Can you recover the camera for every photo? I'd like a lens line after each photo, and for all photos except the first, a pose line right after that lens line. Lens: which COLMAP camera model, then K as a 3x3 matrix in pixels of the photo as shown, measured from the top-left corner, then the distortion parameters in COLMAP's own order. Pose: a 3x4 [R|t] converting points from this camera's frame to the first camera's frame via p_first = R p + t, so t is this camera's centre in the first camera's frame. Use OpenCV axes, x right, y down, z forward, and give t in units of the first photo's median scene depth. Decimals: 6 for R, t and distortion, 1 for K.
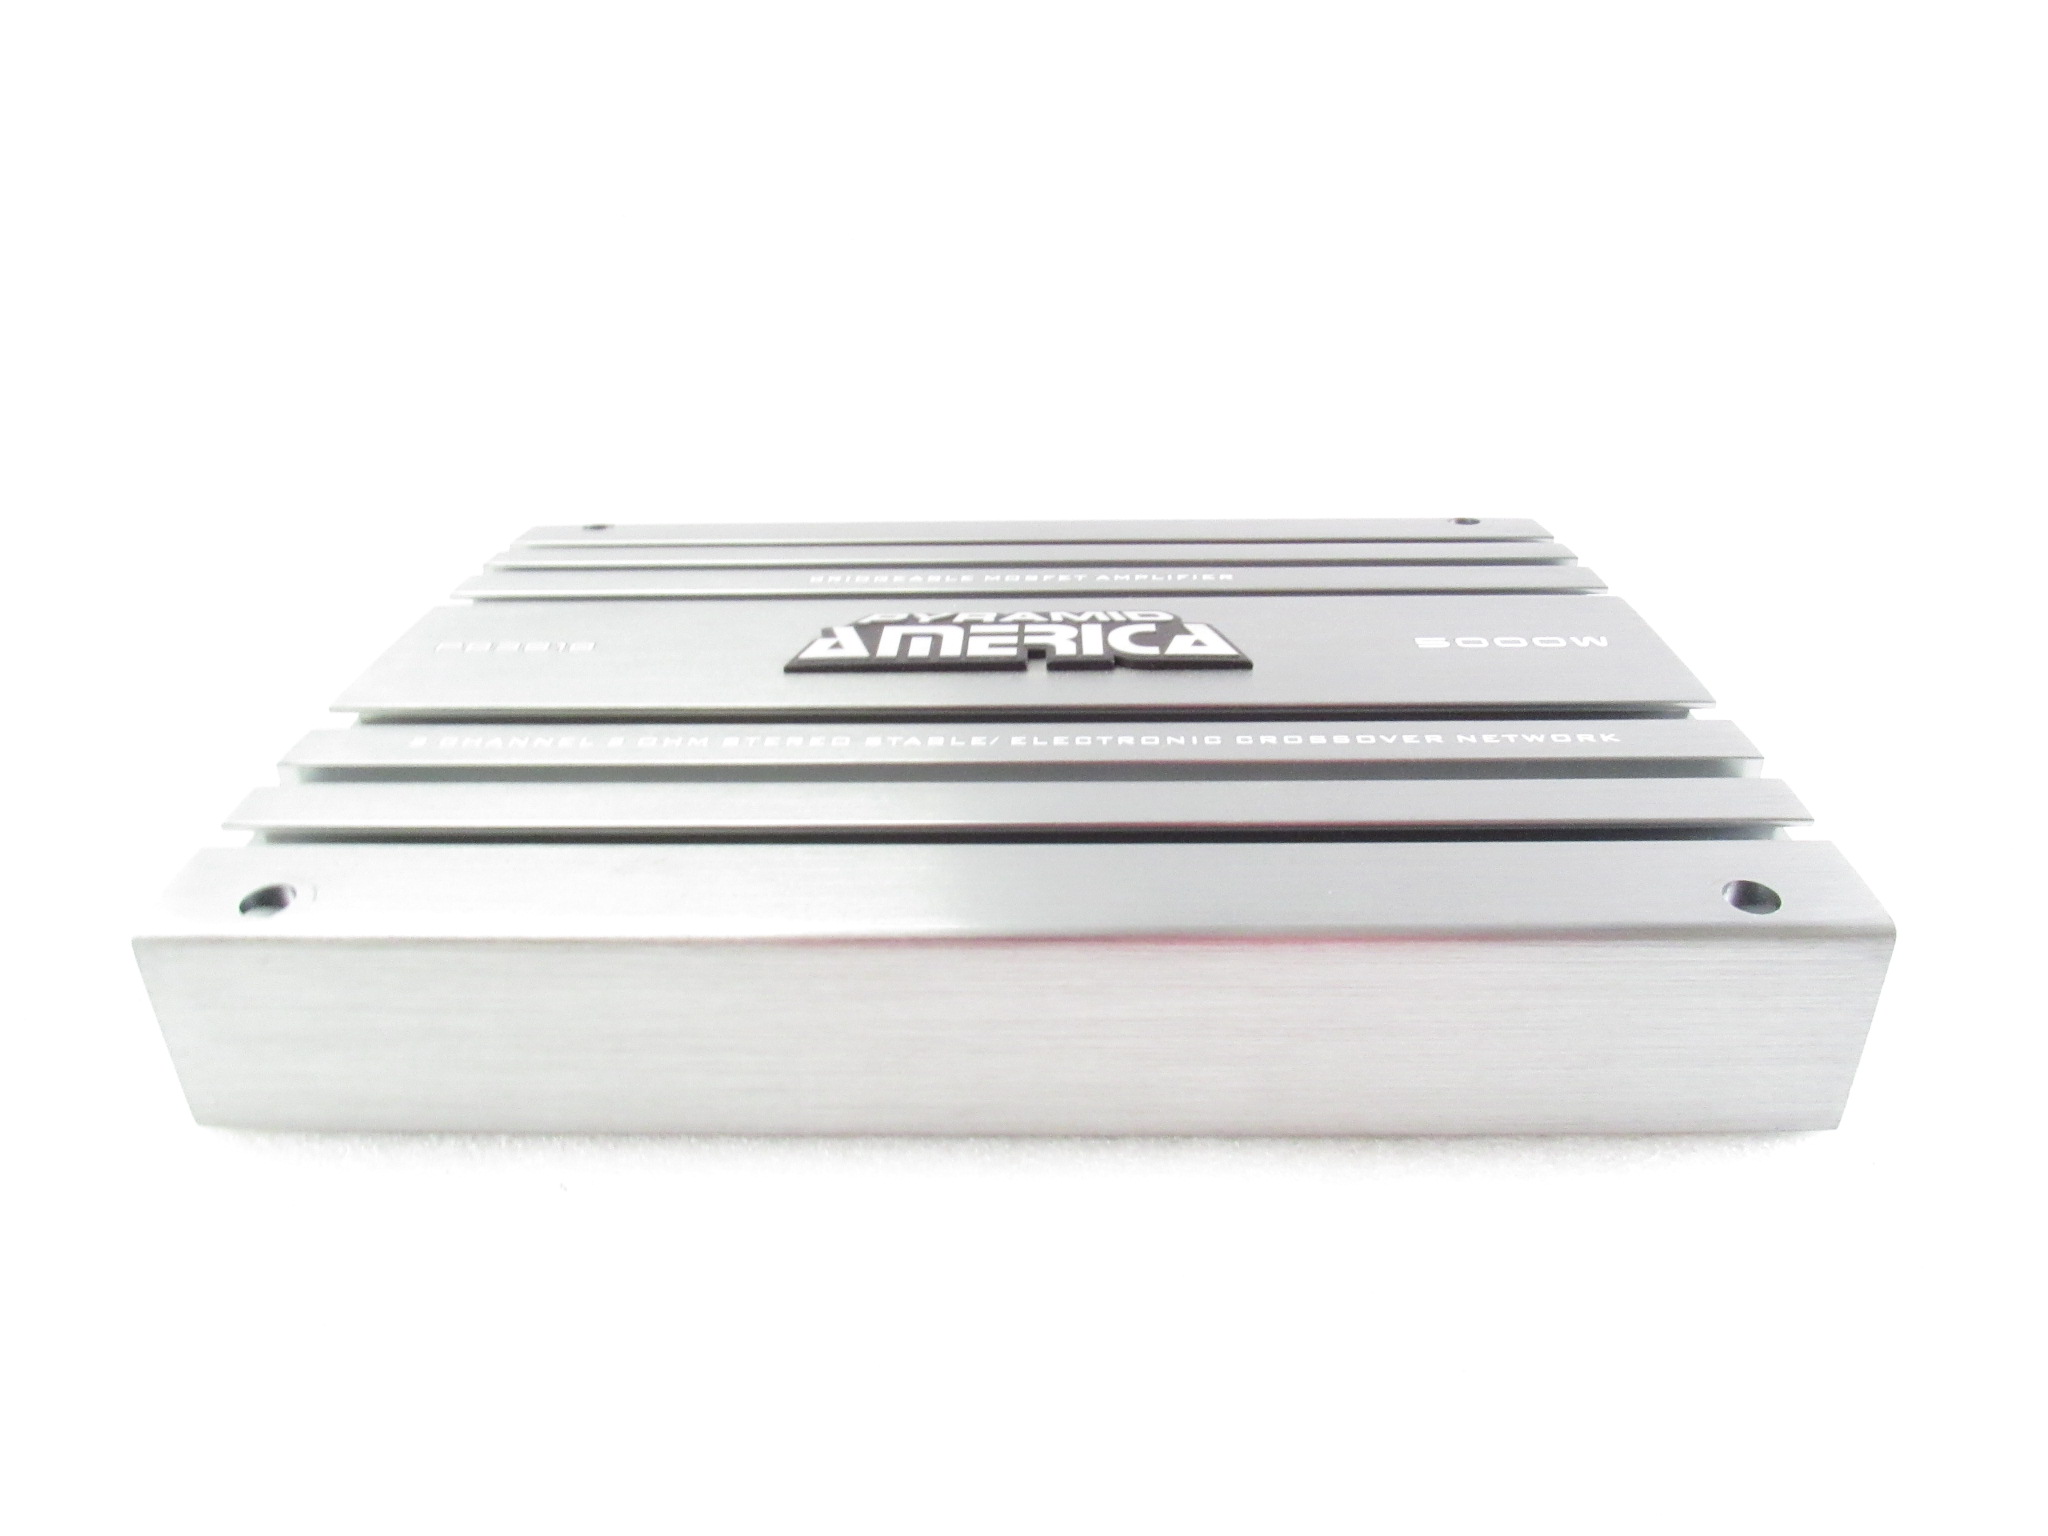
lens RADIAL K [[1463.3, 0, 1035.4], [0, 1463.3, 755.0], [0, 0, 1]] dist [-0.005457, -0.012027]
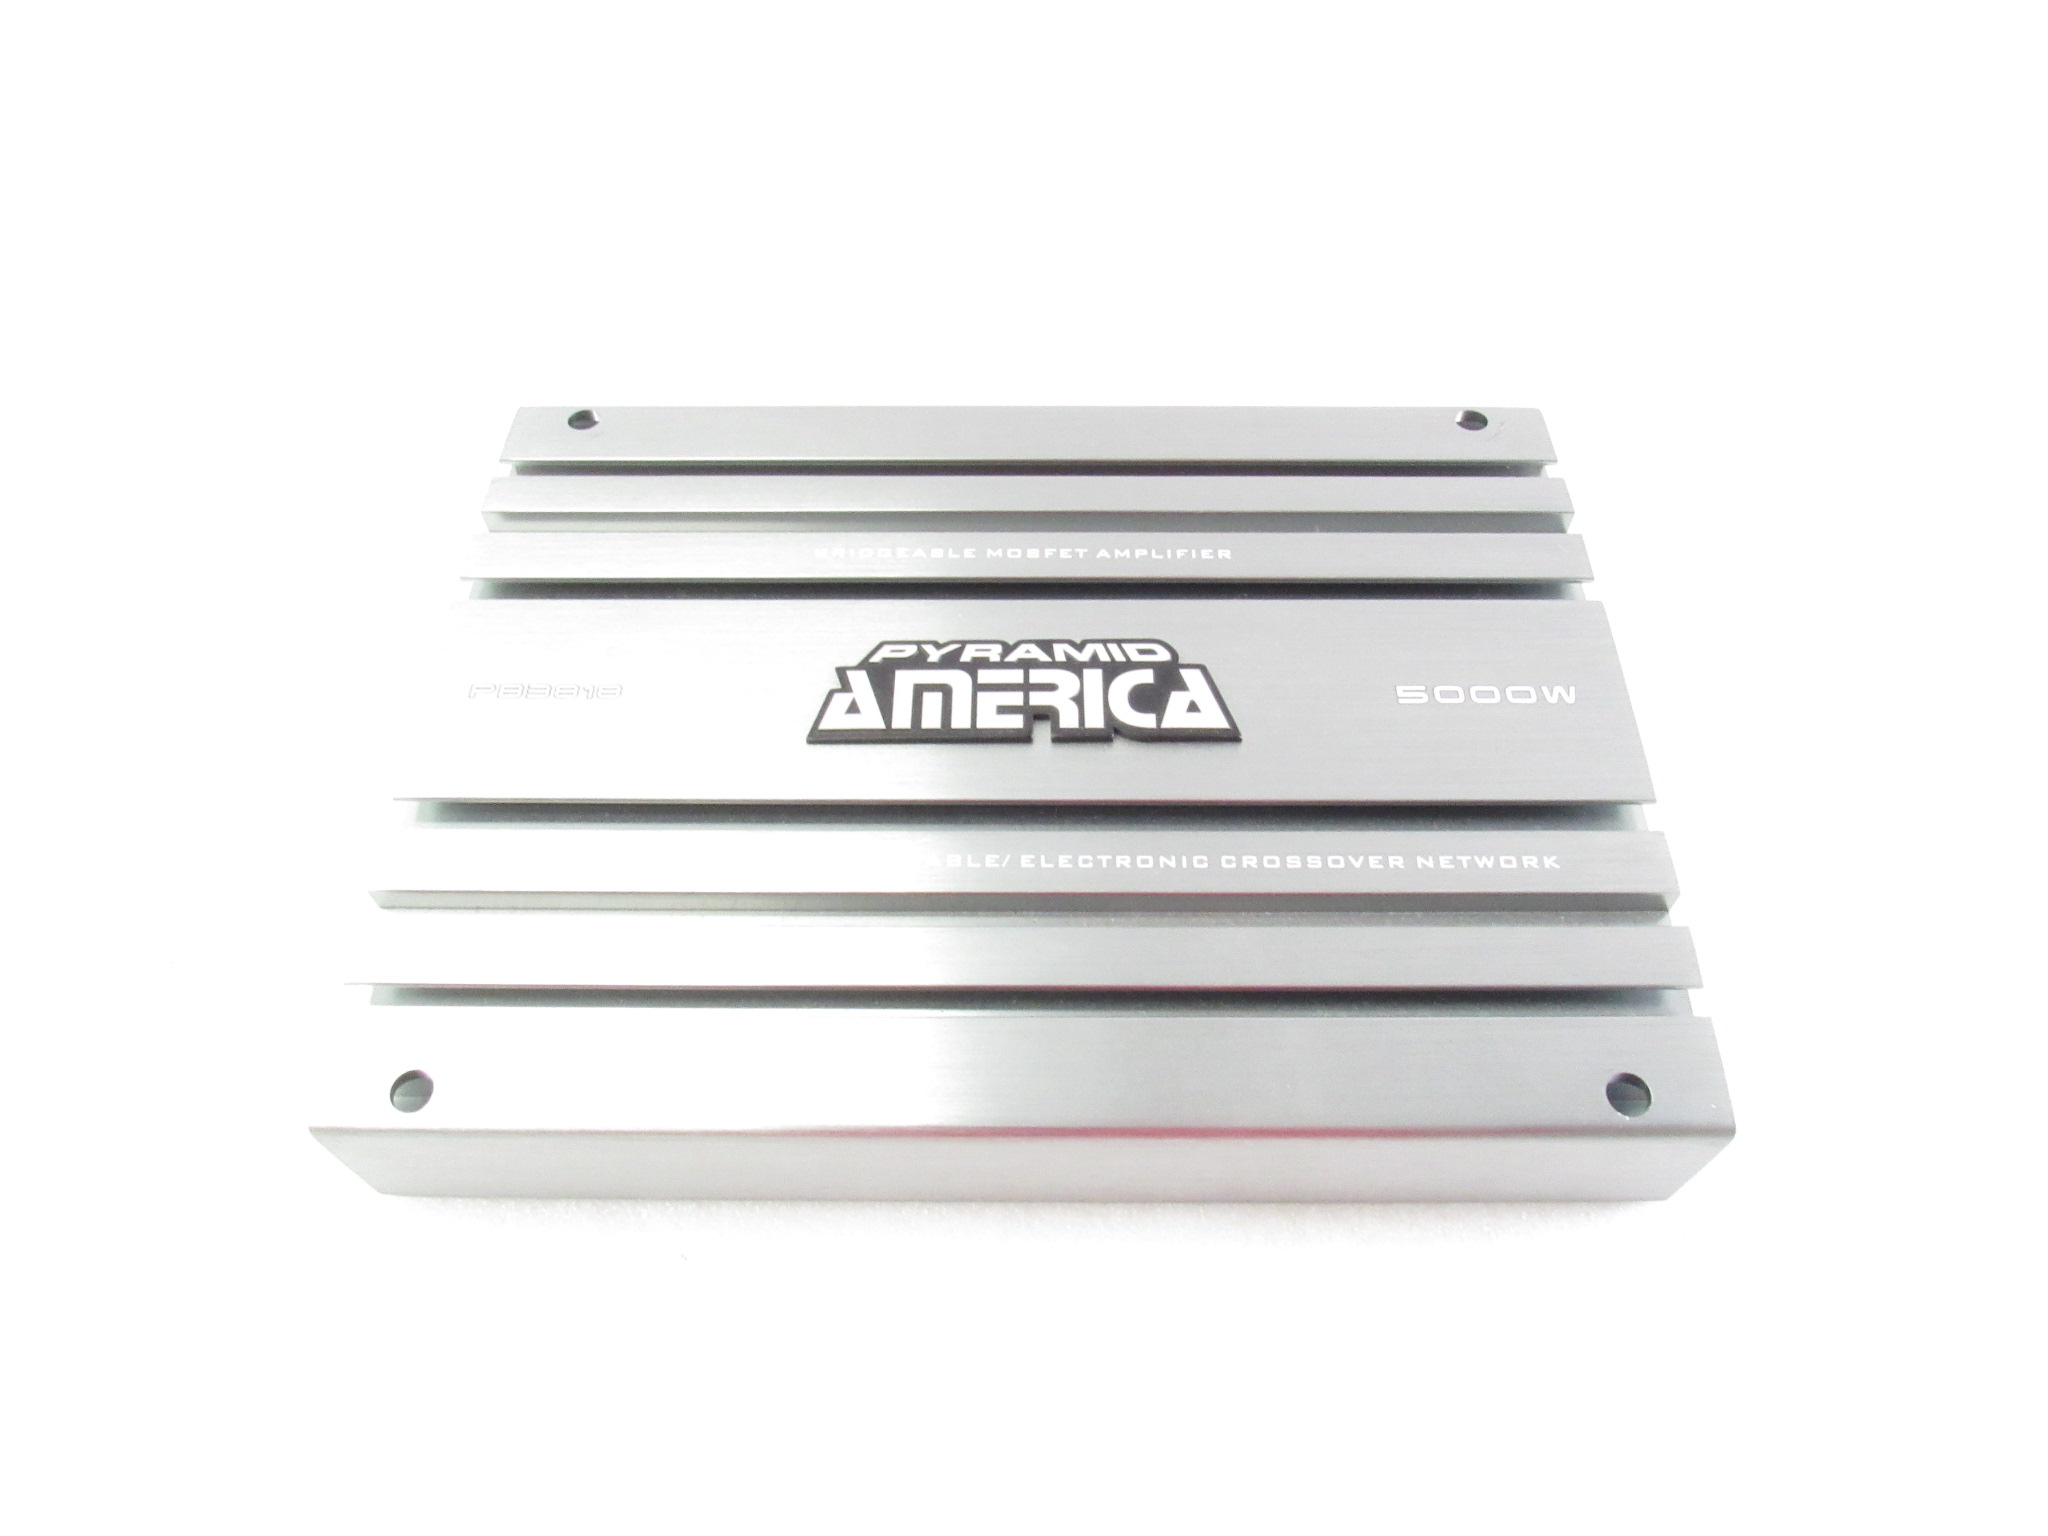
lens RADIAL K [[1463.3, 0, 1026.0], [0, 1463.3, 769.7], [0, 0, 1]] dist [-0.005457, -0.012027]
pose [[0.999929, -0.005441, 0.010634, -0.021933], [-0.000273, 0.879577, 0.475756, -0.540816], [-0.011943, -0.475725, 0.879513, 0.040174]]
